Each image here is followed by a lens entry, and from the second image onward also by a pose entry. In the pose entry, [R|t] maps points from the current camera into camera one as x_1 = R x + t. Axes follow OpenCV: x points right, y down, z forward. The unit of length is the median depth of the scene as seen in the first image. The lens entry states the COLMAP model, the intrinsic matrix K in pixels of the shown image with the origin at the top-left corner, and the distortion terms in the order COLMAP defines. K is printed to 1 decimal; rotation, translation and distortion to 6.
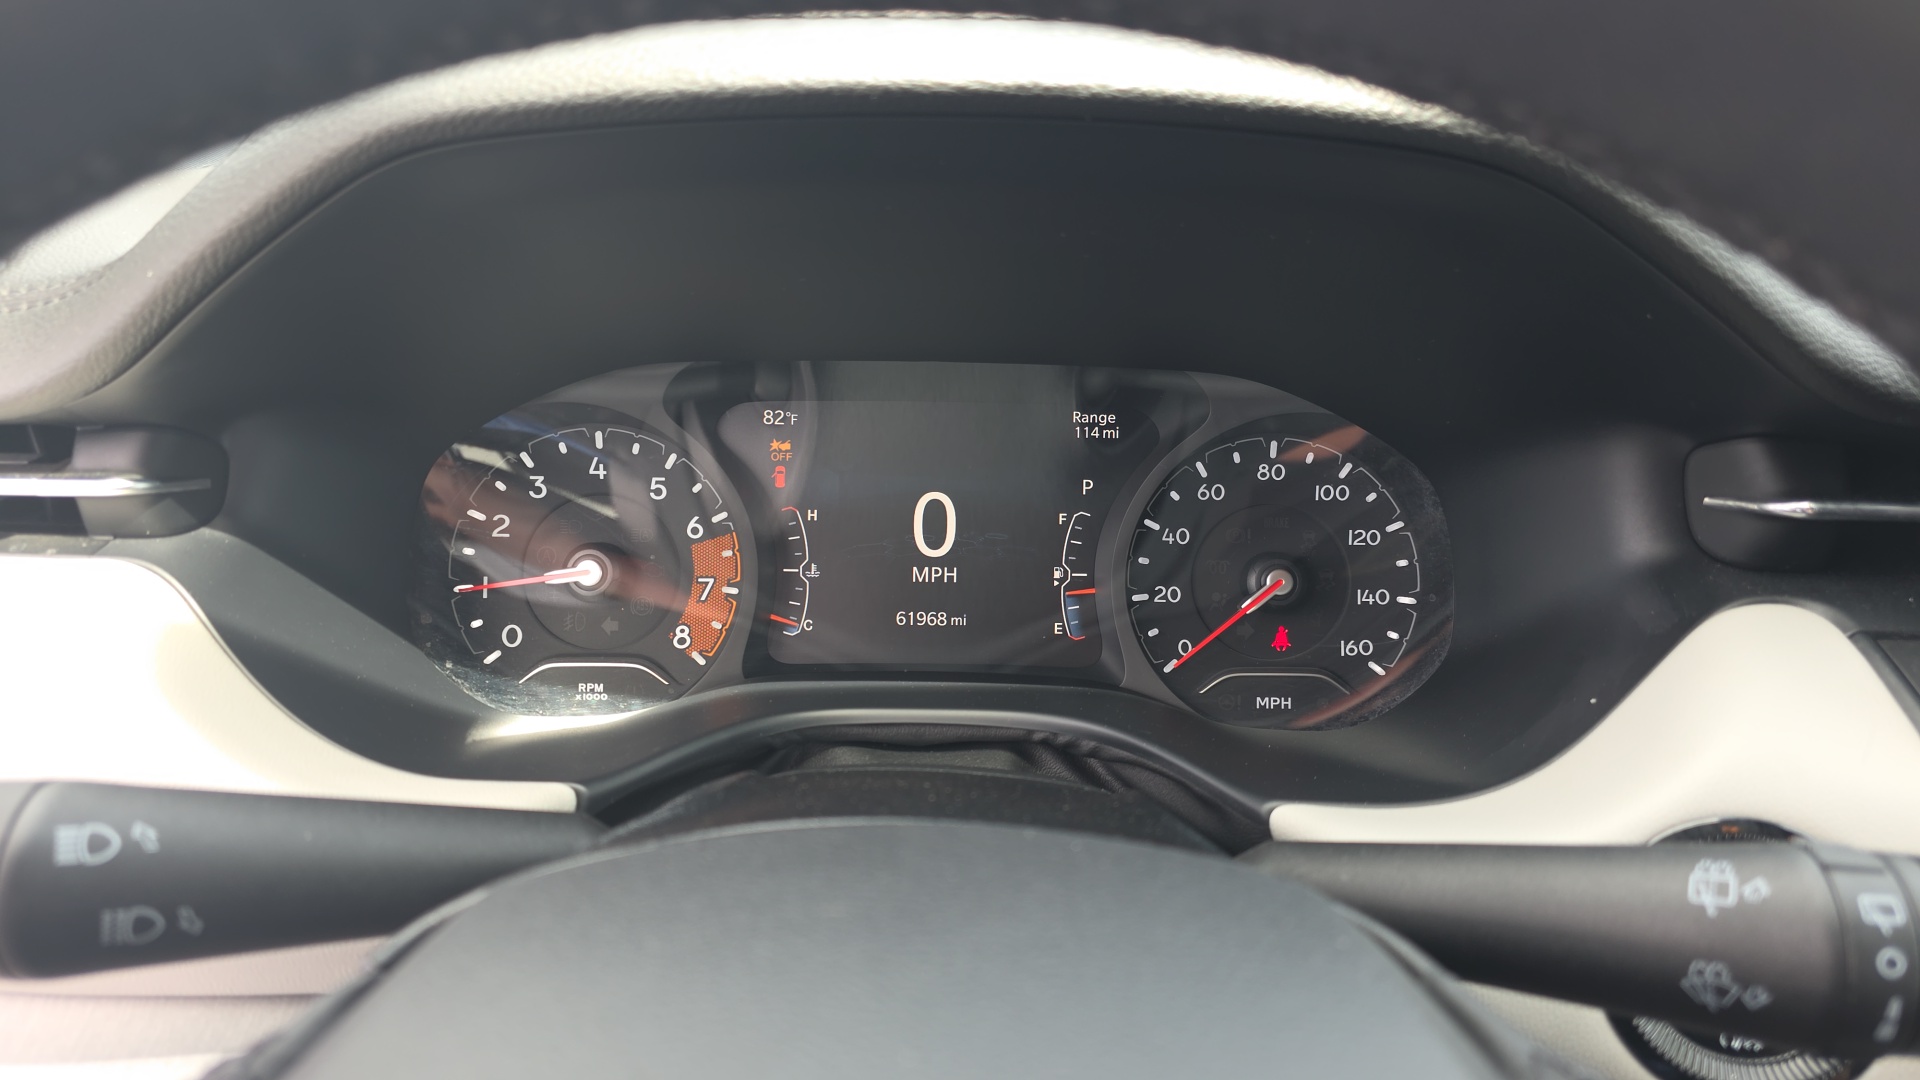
lens RADIAL K [[1323.7, 0, 960.0], [0, 1323.7, 540.0], [0, 0, 1]] dist [0.039016, -0.051926]
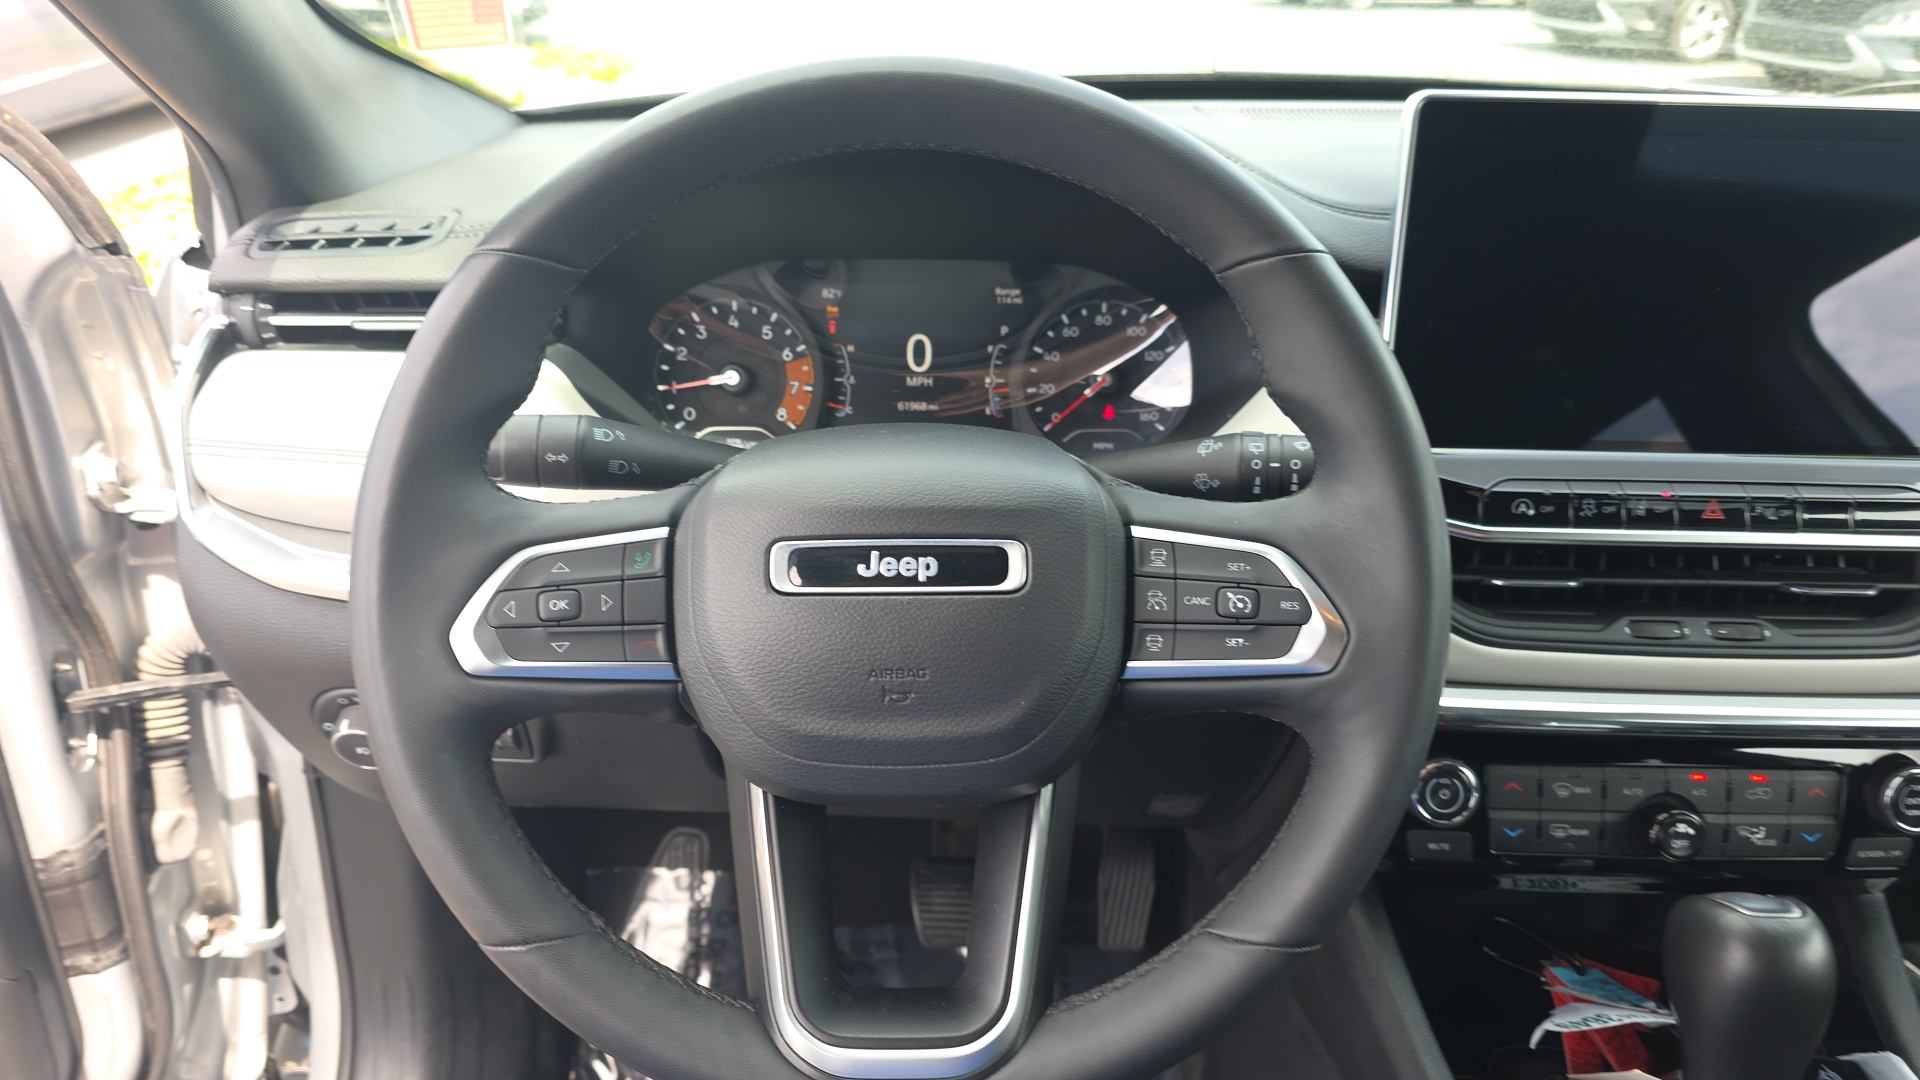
lens RADIAL K [[1304.9, 0, 940.1], [0, 1304.9, 534.8], [0, 0, 1]] dist [0.070193, -0.081054]
pose [[0.999919, -0.007826, -0.010049, 0.026007], [0.008390, 0.998318, 0.057364, 0.137981], [0.009583, -0.057444, 0.998303, -0.812362]]
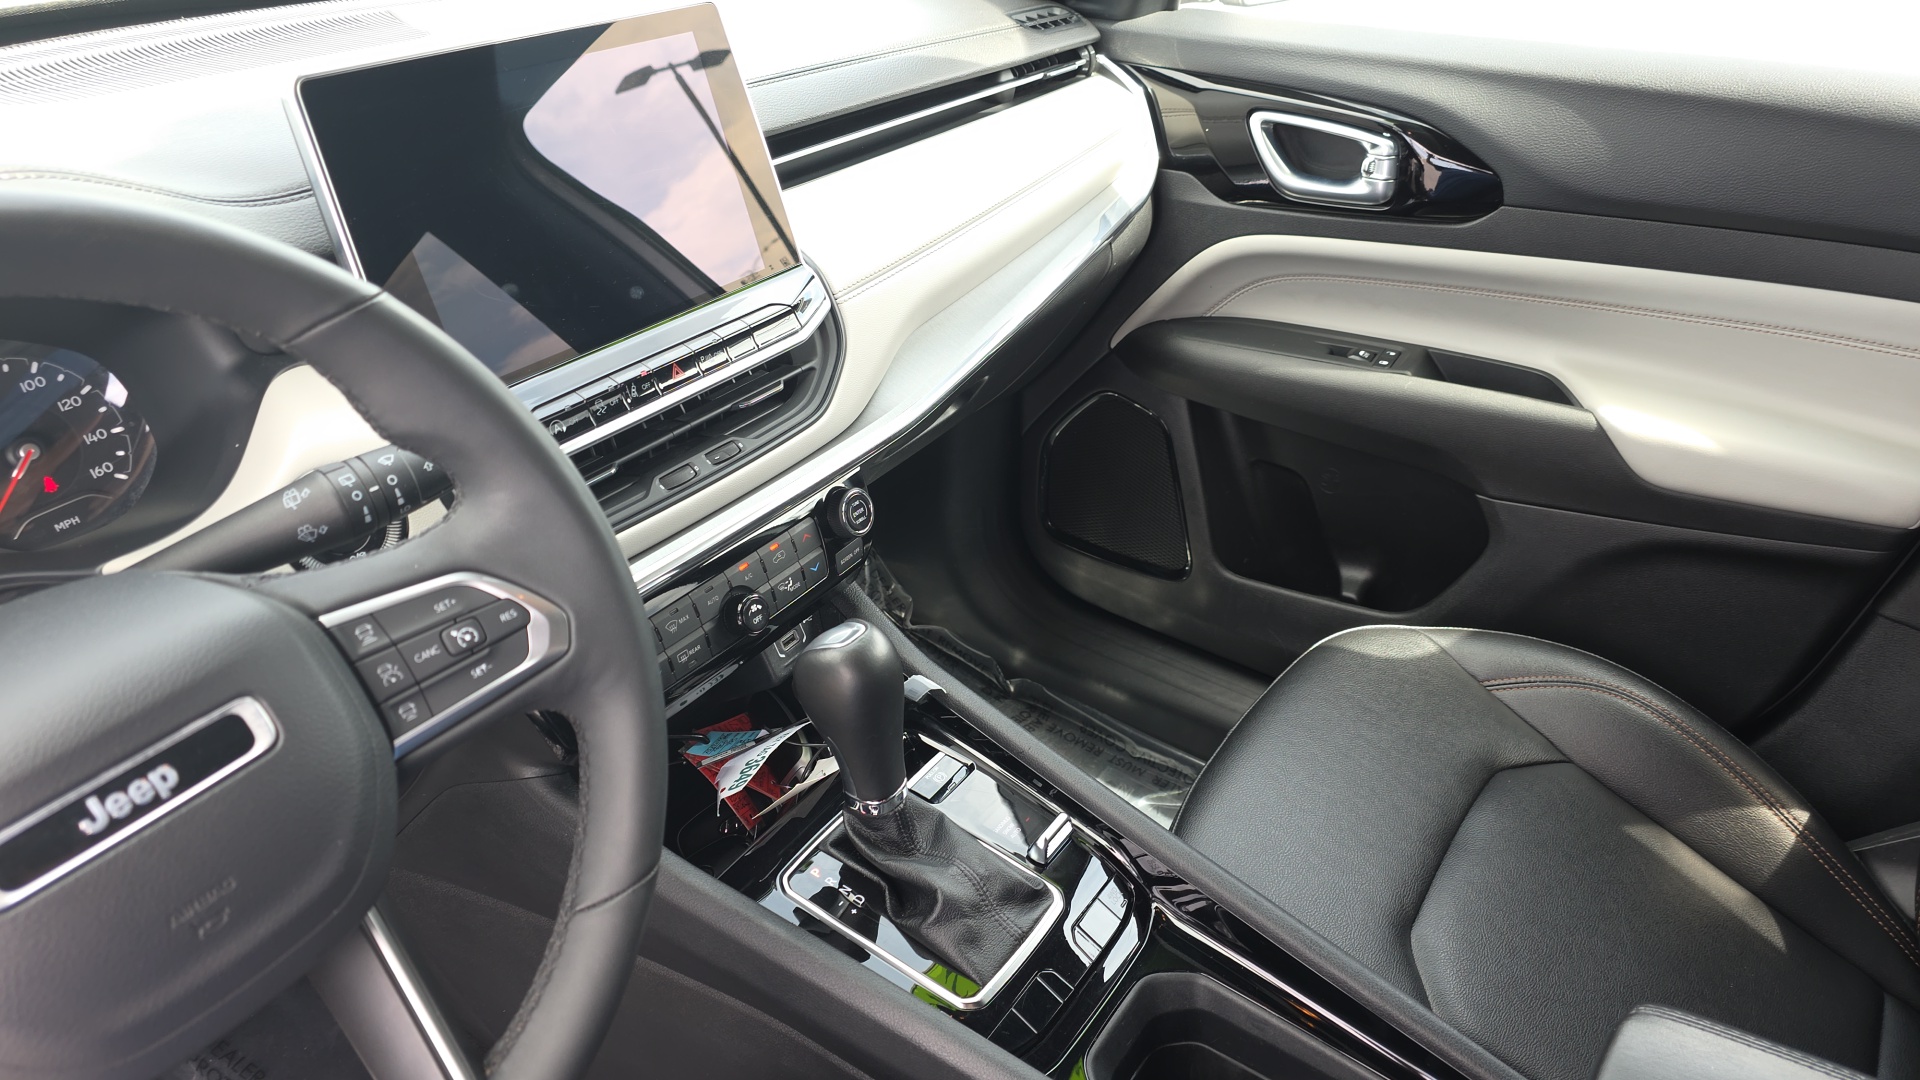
lens RADIAL K [[1297.8, 0, 947.6], [0, 1297.8, 546.3], [0, 0, 1]] dist [0.043890, -0.048723]
pose [[0.571501, -0.453081, 0.684181, -0.235372], [0.297771, 0.891429, 0.341595, -0.071057], [-0.764669, 0.008508, 0.644367, -0.777521]]
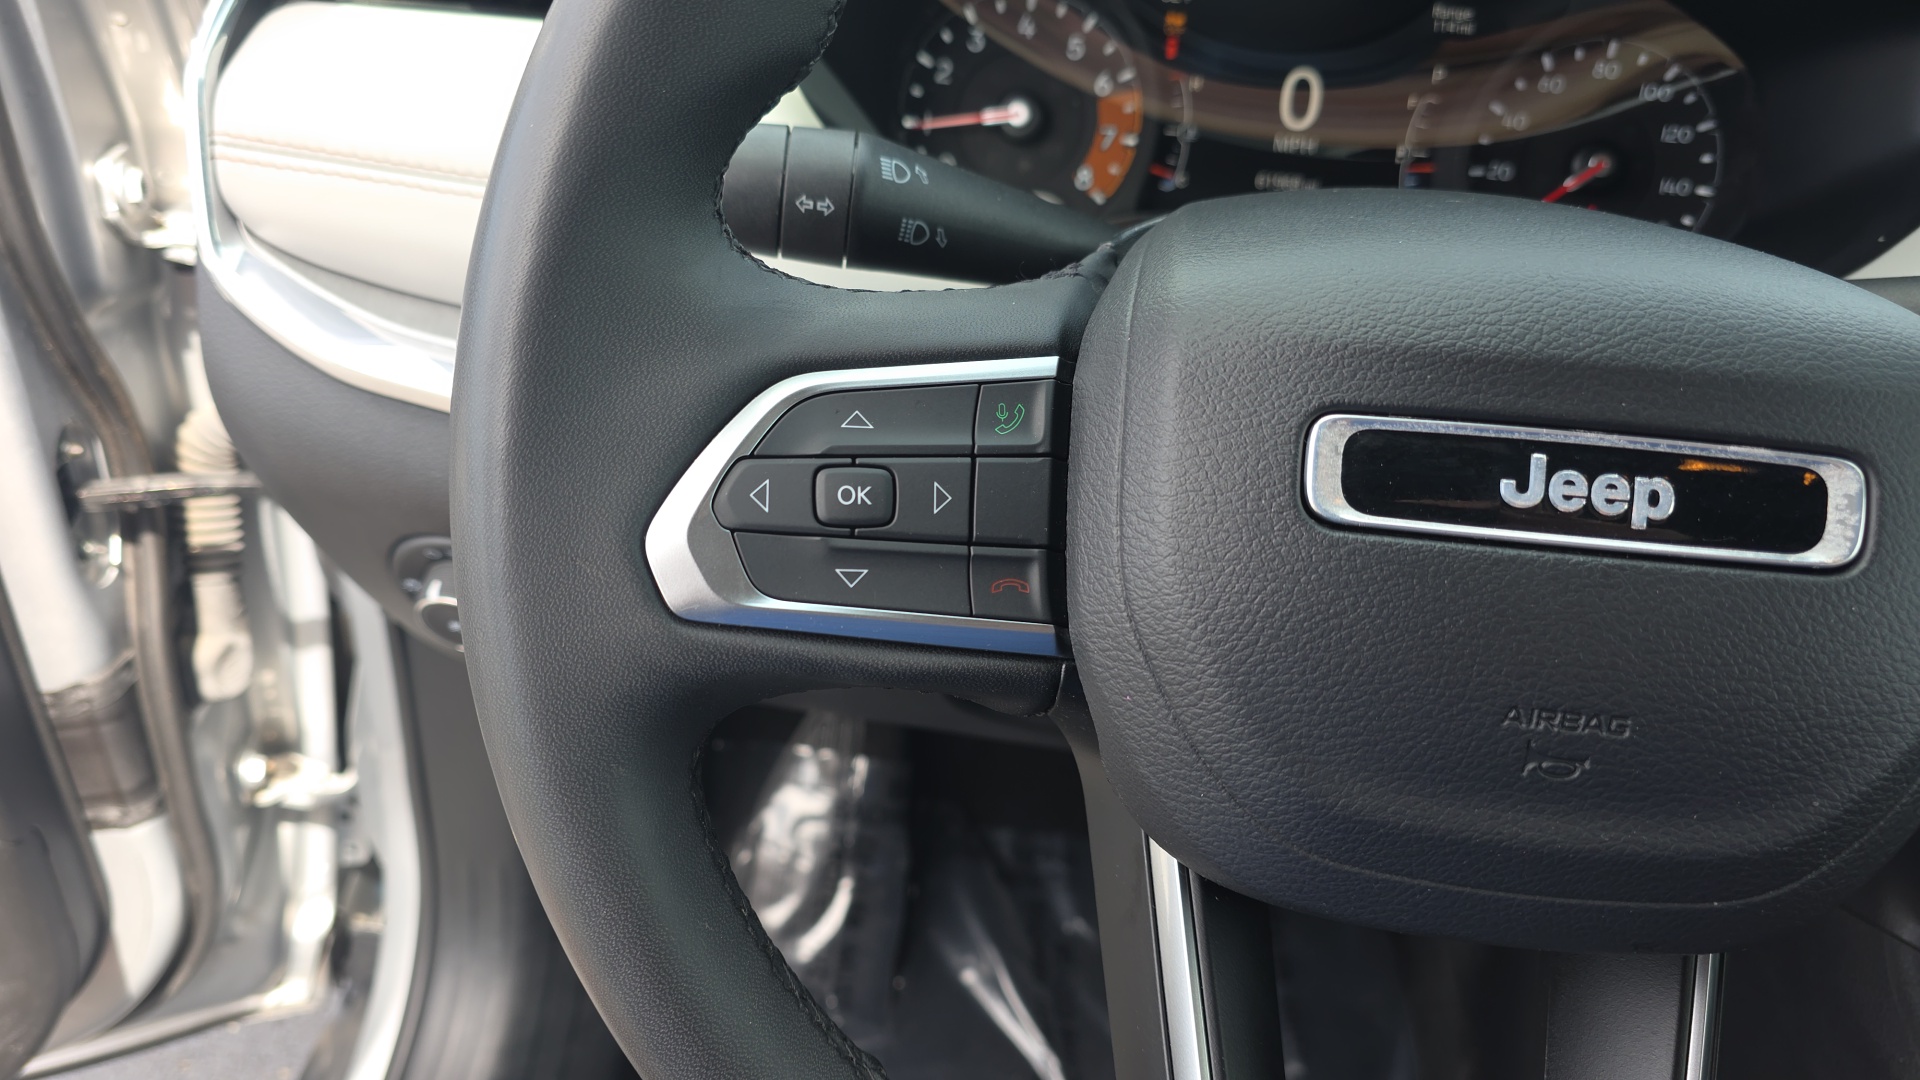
lens RADIAL K [[1347.5, 0, 953.7], [0, 1347.5, 553.5], [0, 0, 1]] dist [0.028941, -0.055617]
pose [[0.993949, 0.091962, -0.060064, -0.223398], [-0.077514, 0.974704, 0.209628, 0.158109], [0.077823, -0.203704, 0.975935, -0.284765]]
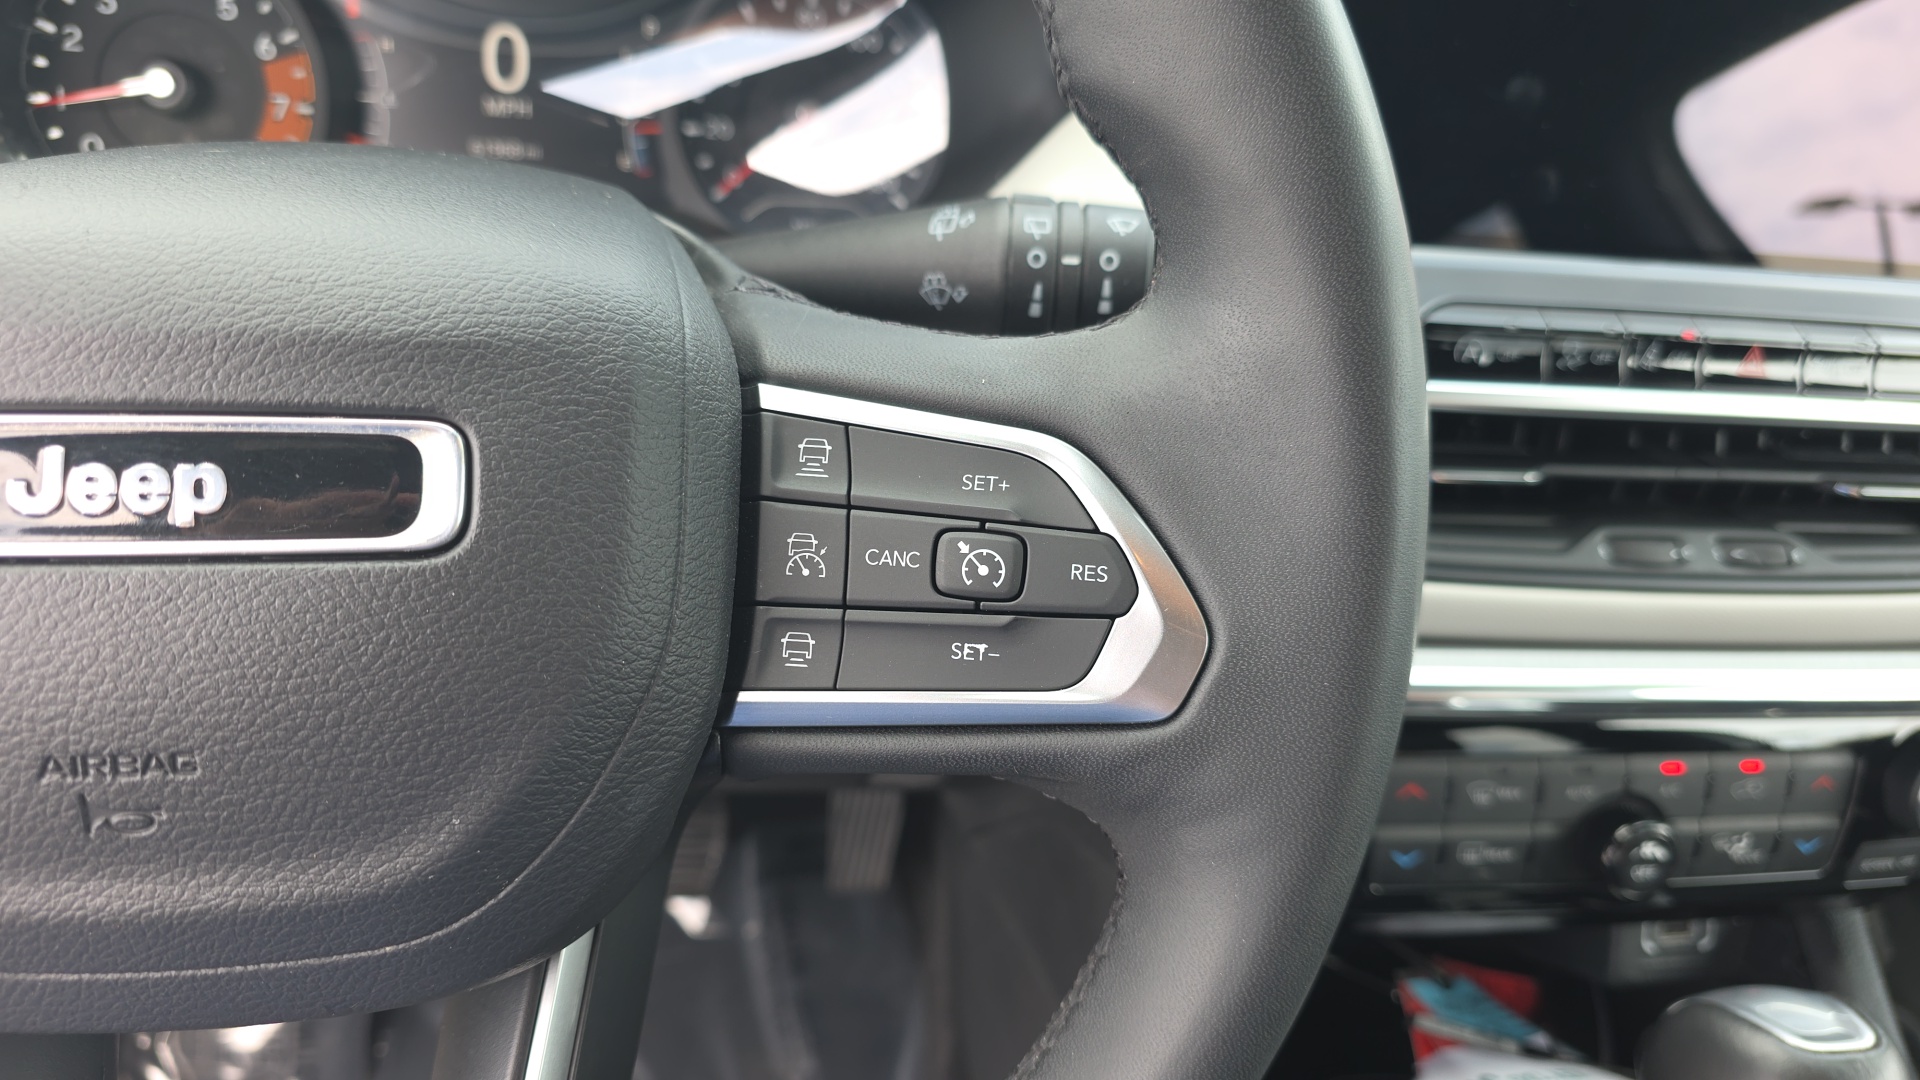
lens RADIAL K [[1347.5, 0, 953.7], [0, 1347.5, 553.5], [0, 0, 1]] dist [0.028941, -0.055617]
pose [[0.987897, -0.009055, 0.154845, 0.173442], [-0.023551, 0.977962, 0.207448, 0.150326], [-0.153311, -0.208584, 0.965913, -0.215156]]
